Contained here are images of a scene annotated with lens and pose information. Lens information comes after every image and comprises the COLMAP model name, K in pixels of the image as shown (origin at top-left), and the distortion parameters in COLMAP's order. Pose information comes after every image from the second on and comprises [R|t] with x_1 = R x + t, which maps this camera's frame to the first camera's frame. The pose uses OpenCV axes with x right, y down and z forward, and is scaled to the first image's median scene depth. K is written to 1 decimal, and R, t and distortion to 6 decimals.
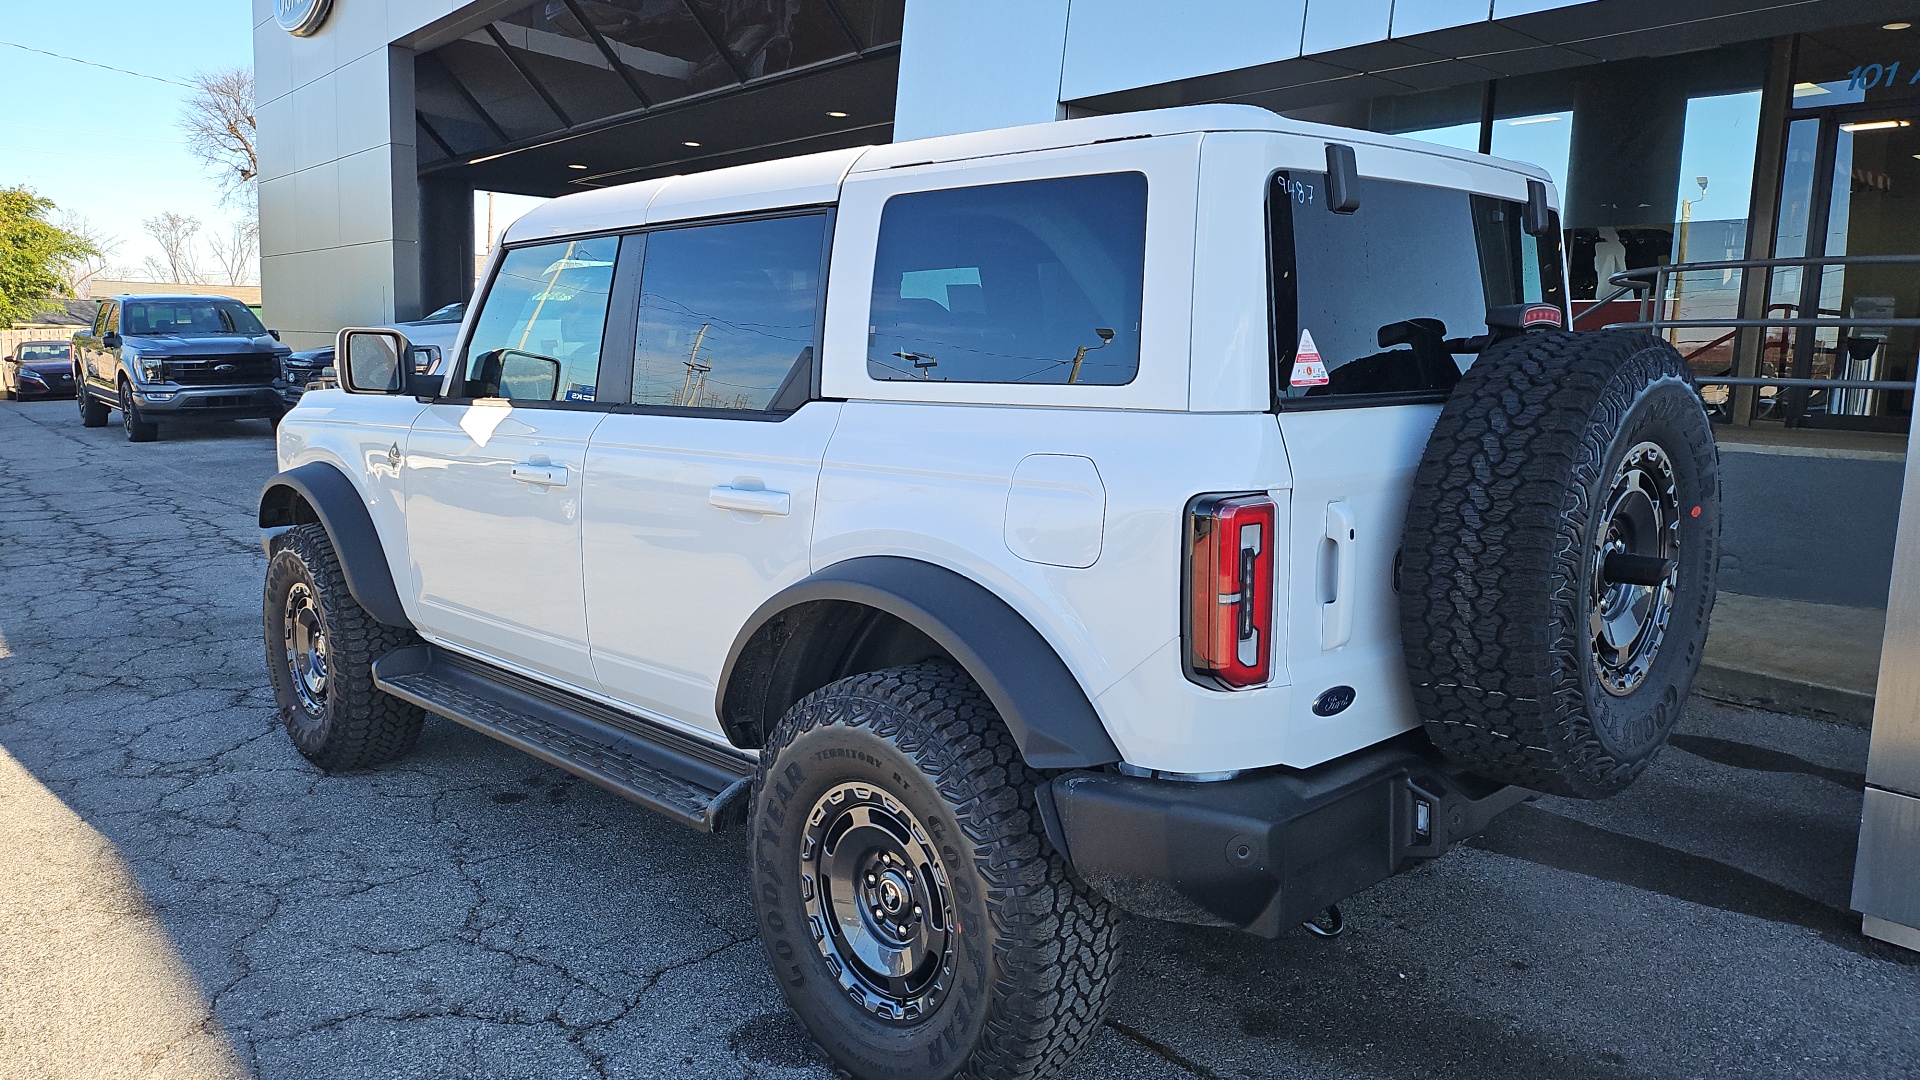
lens RADIAL K [[1376.4, 0, 981.6], [0, 1376.4, 536.9], [0, 0, 1]] dist [0.049646, -0.066135]
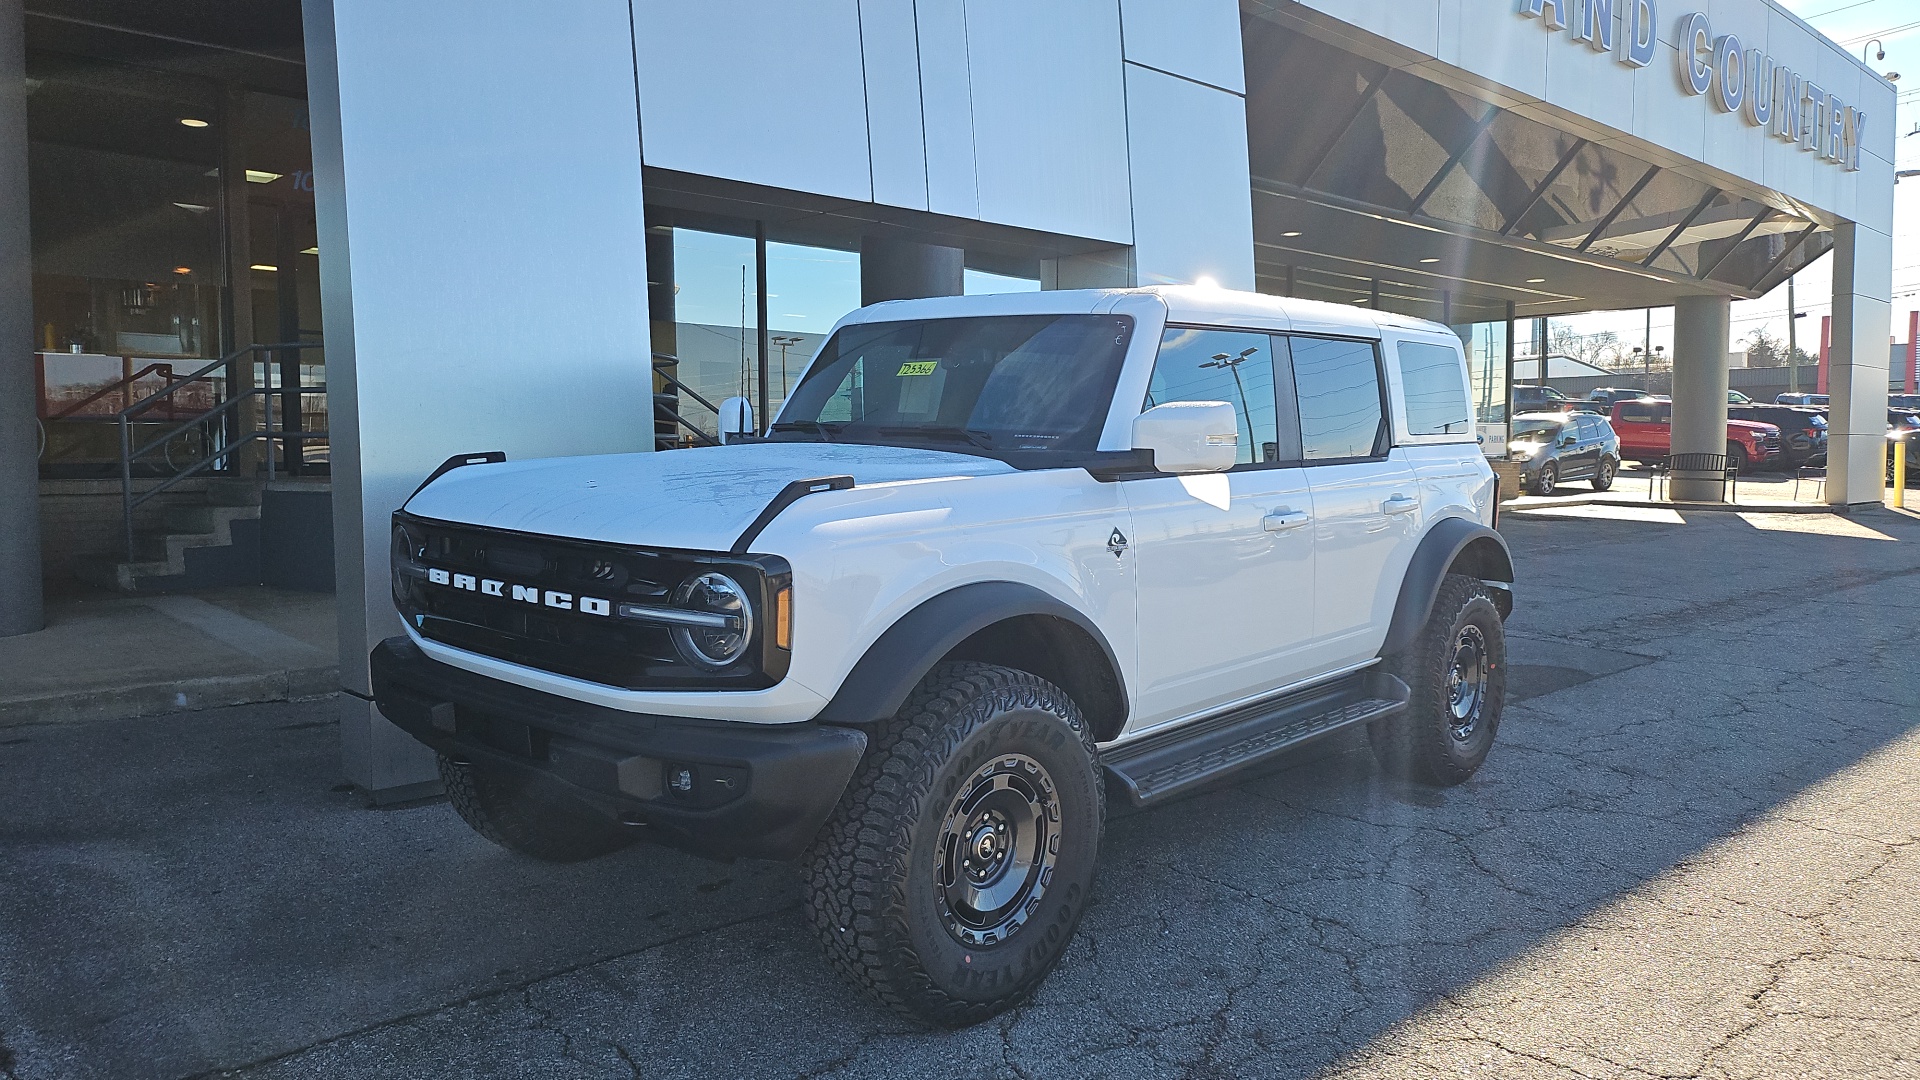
lens RADIAL K [[1376.4, 0, 981.6], [0, 1376.4, 536.9], [0, 0, 1]] dist [0.049646, -0.066135]
pose [[-0.088906, -0.094667, 0.991531, -1.947034], [0.129638, 0.985906, 0.105754, -0.252643], [-0.987568, 0.137942, -0.075381, 1.739188]]
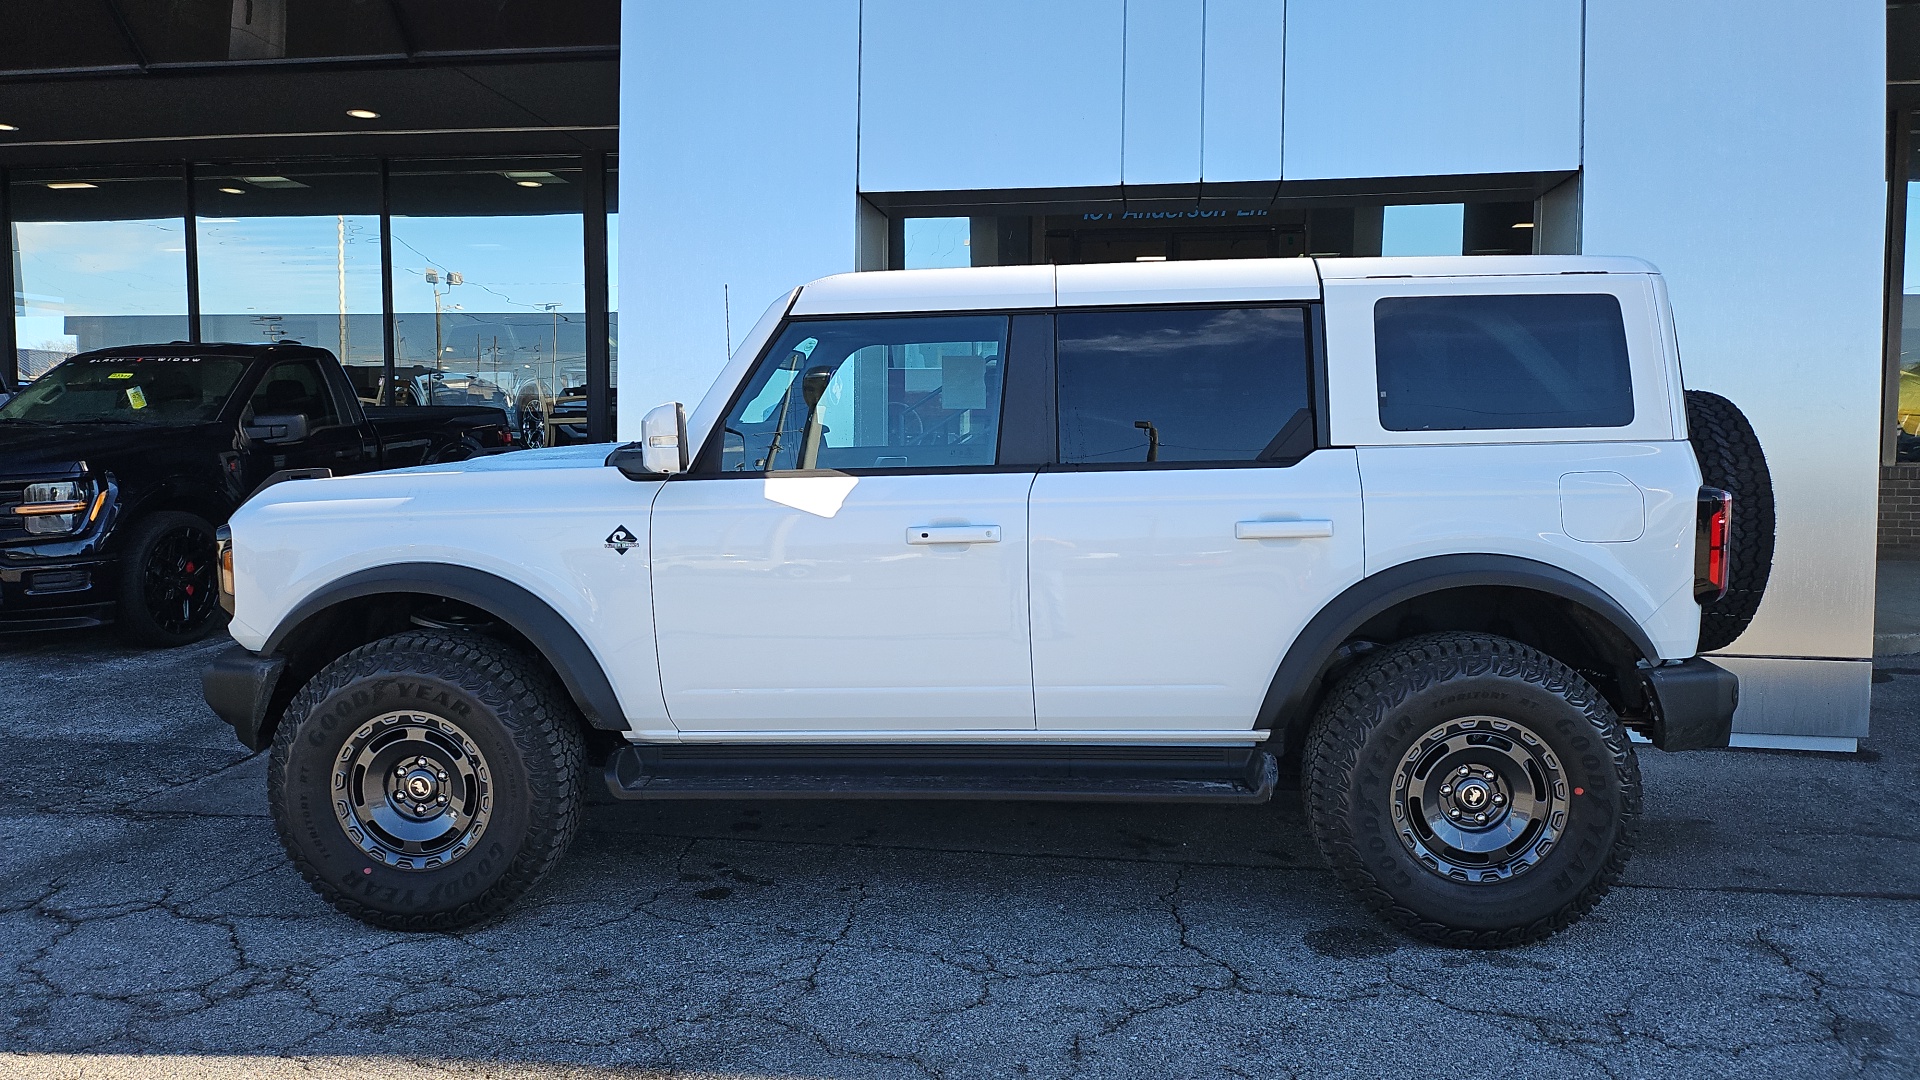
lens RADIAL K [[1382.2, 0, 930.1], [0, 1382.2, 538.9], [0, 0, 1]] dist [0.066590, -0.069709]
pose [[0.743051, -0.079059, 0.664548, -1.330017], [0.109561, 0.993971, -0.004254, -0.051002], [-0.660205, 0.075969, 0.747233, 0.273235]]
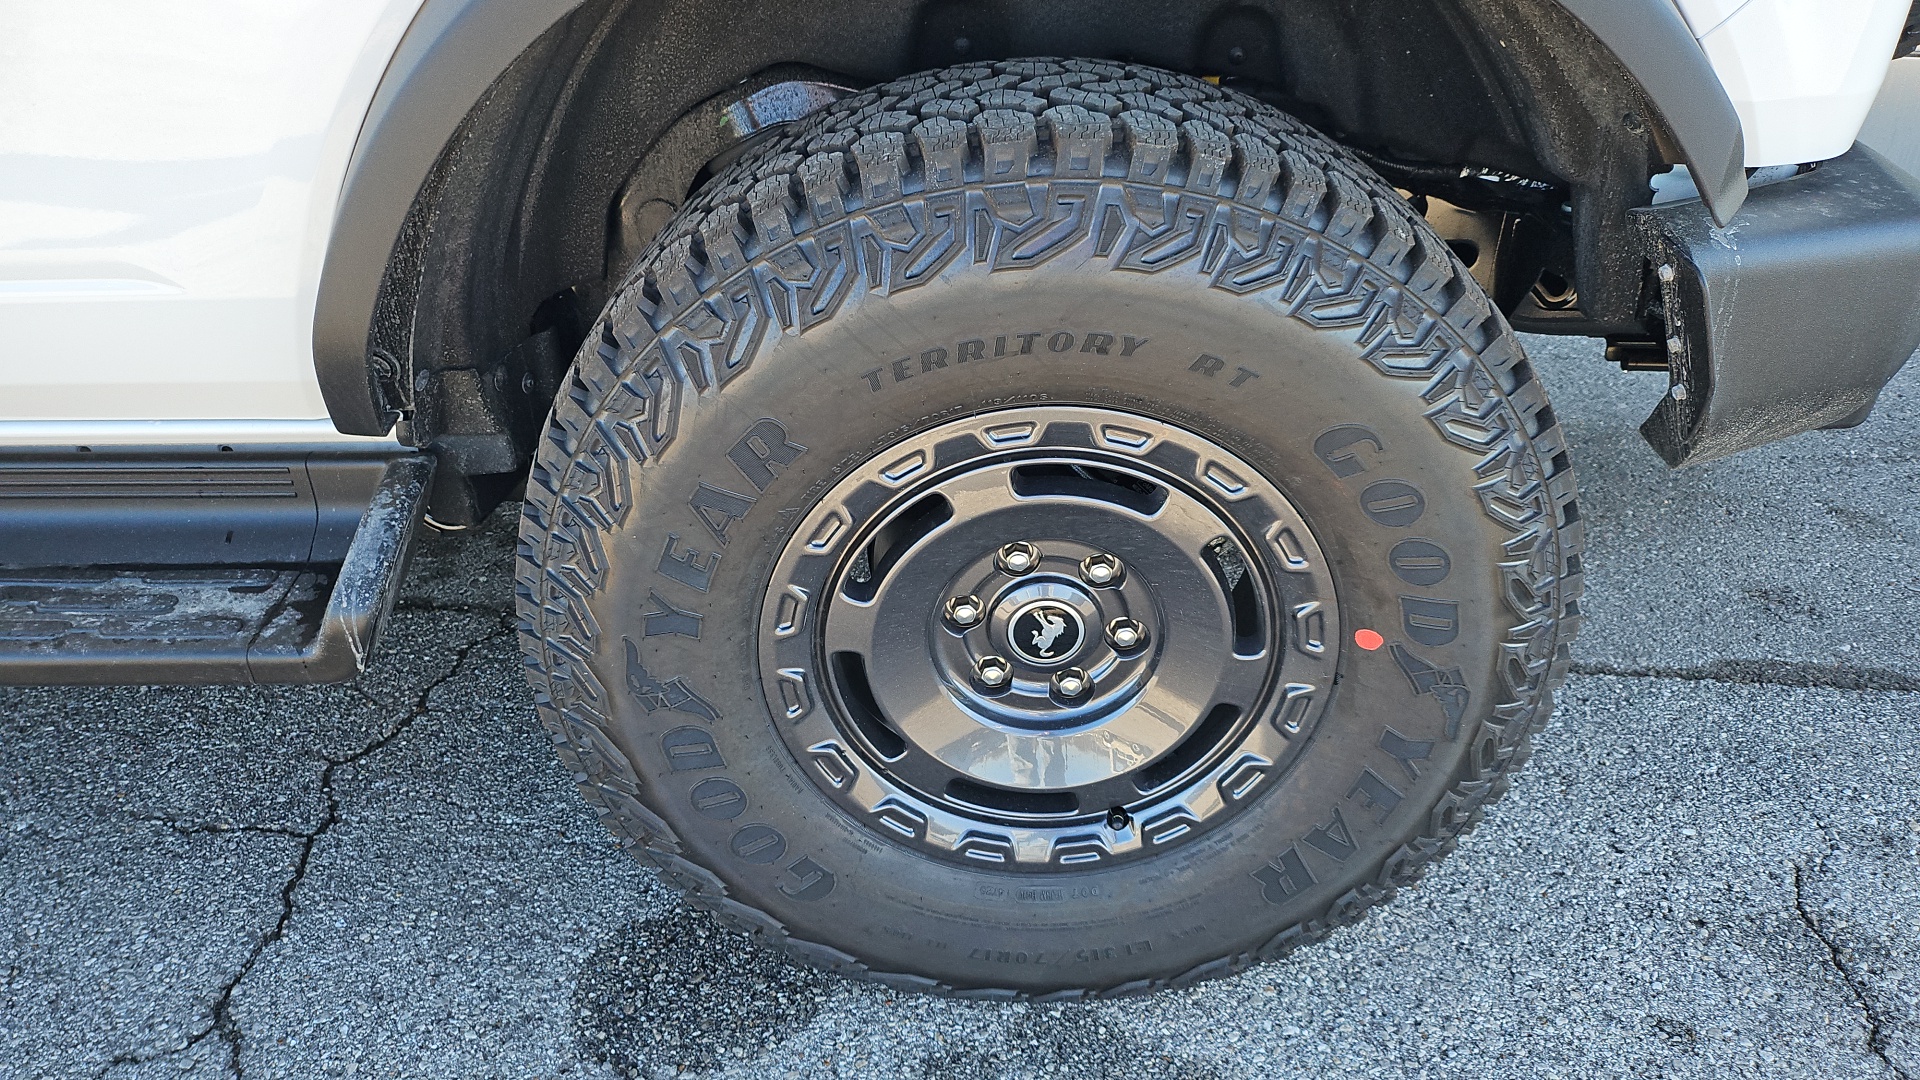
lens RADIAL K [[1376.4, 0, 981.6], [0, 1376.4, 536.9], [0, 0, 1]] dist [0.049646, -0.066135]
pose [[0.698207, -0.383567, 0.604469, -0.313125], [0.103868, 0.889695, 0.444583, 0.038351], [-0.708321, -0.247626, 0.661032, 0.702648]]
